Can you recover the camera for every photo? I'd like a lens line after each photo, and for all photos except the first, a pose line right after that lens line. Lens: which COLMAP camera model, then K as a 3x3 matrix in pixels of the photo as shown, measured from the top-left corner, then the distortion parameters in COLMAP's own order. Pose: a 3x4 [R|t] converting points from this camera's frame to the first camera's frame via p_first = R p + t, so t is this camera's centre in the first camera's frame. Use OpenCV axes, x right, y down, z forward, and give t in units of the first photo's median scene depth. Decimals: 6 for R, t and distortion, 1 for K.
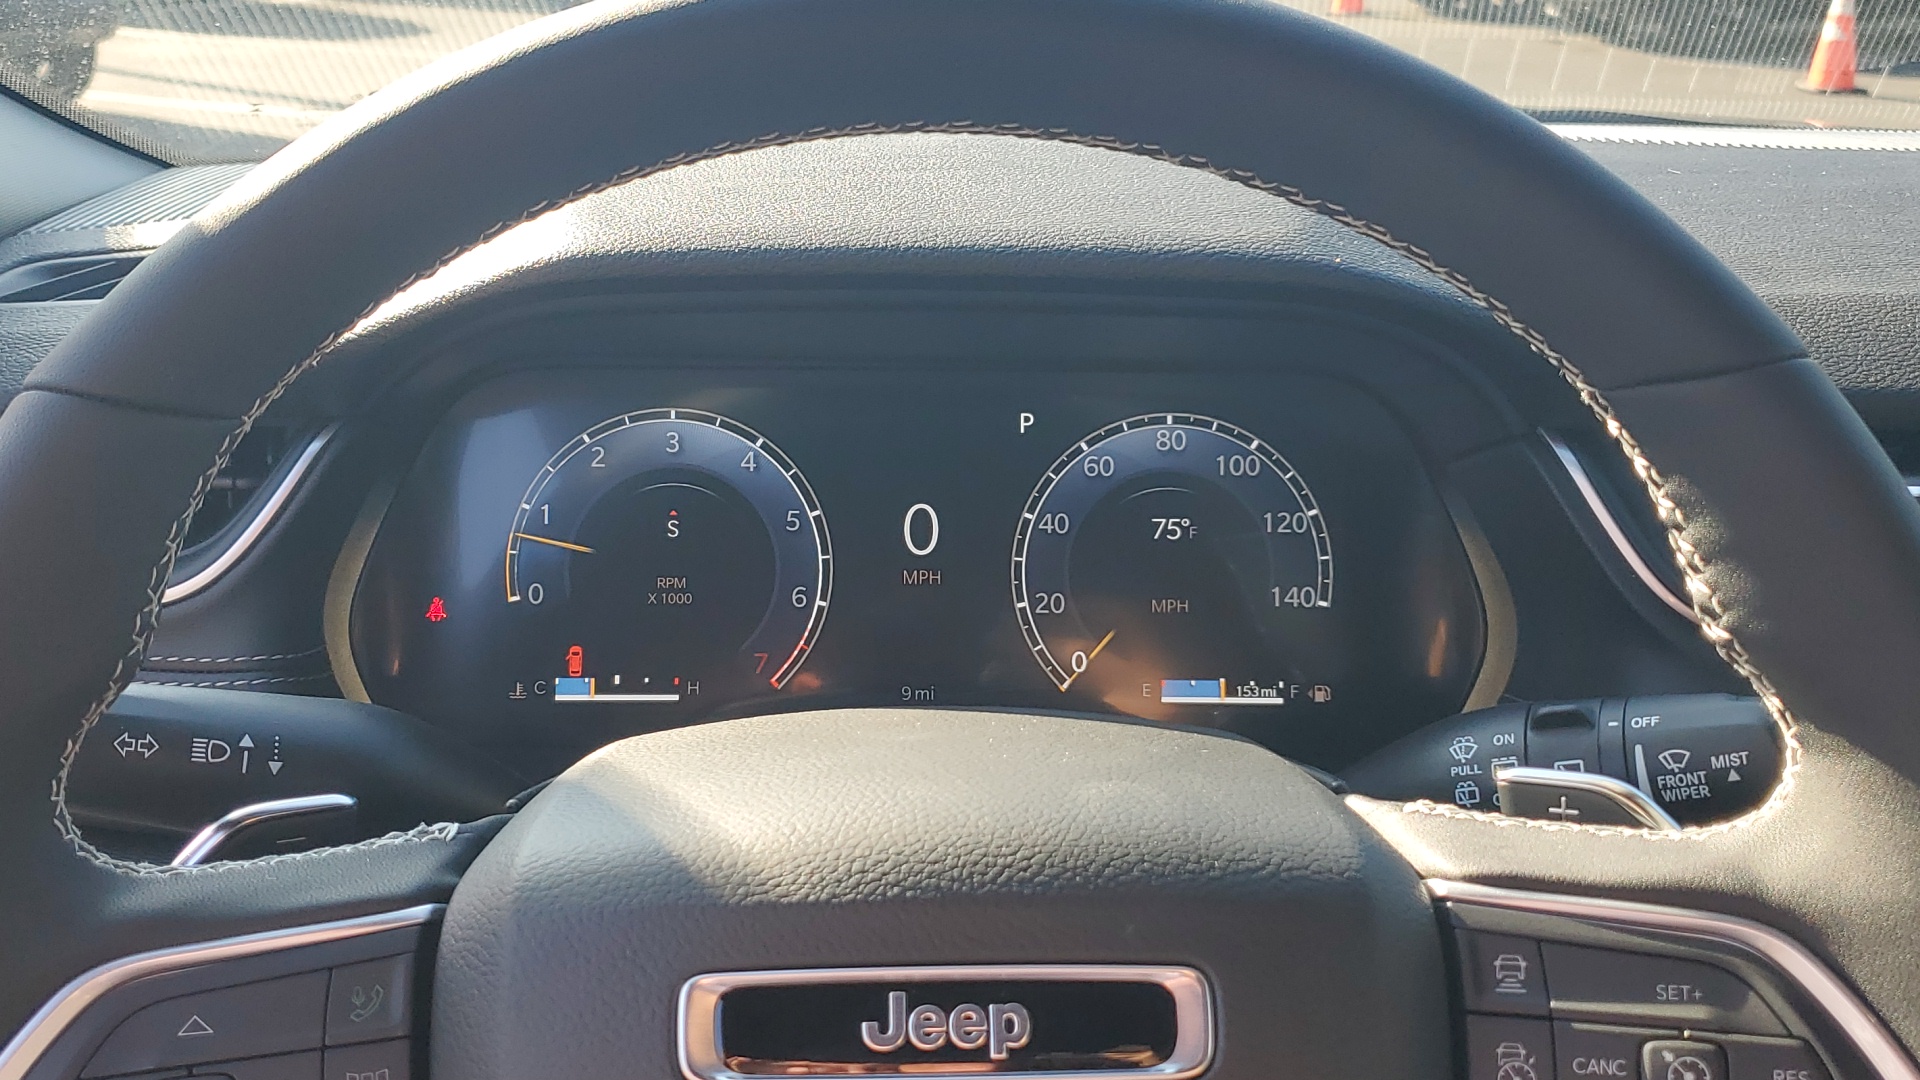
lens RADIAL K [[2078.0, 0, 944.1], [0, 2078.0, 572.2], [0, 0, 1]] dist [0.017187, 0.000000]
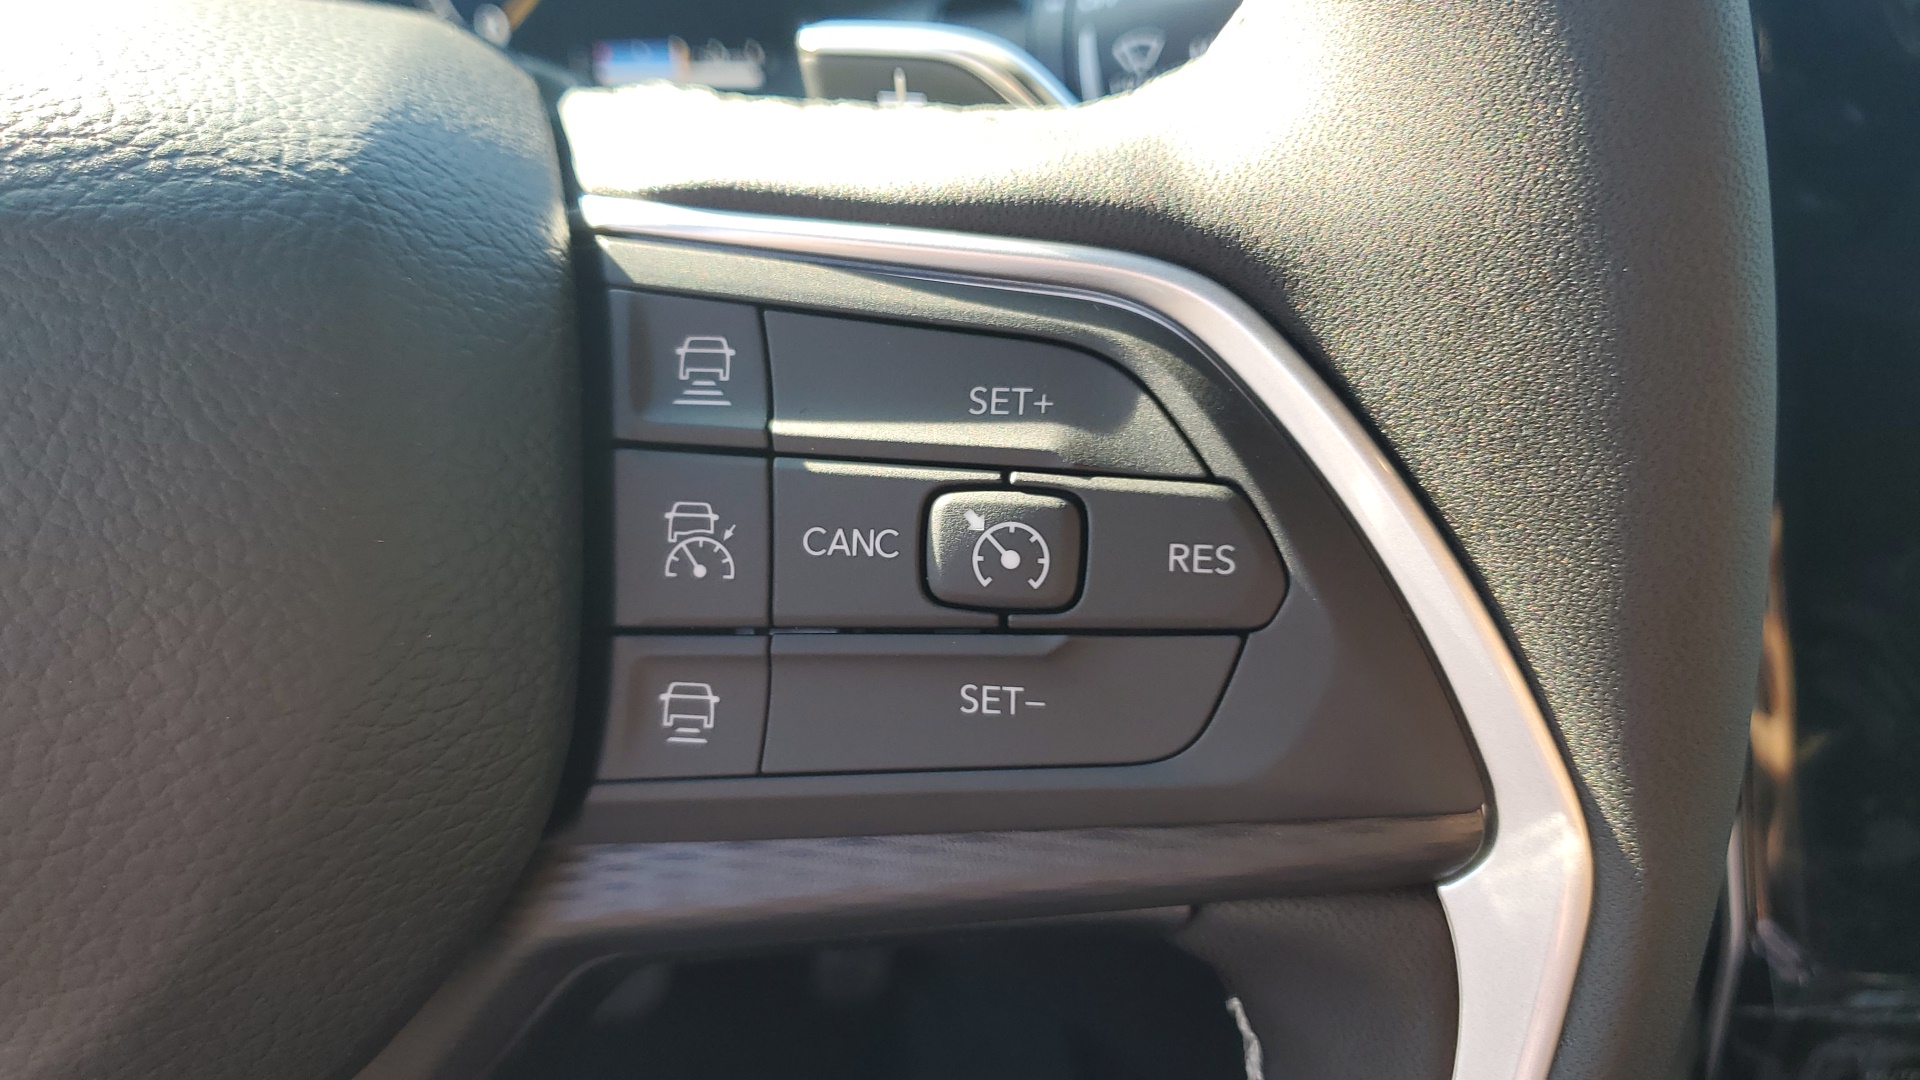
lens RADIAL K [[1501.1, 0, 963.4], [0, 1501.1, 483.1], [0, 0, 1]] dist [0.065386, -0.076055]
pose [[0.996512, -0.020339, 0.080927, 0.307517], [0.001240, 0.973344, 0.229349, 0.134800], [-0.083434, -0.228448, 0.969974, 0.627283]]
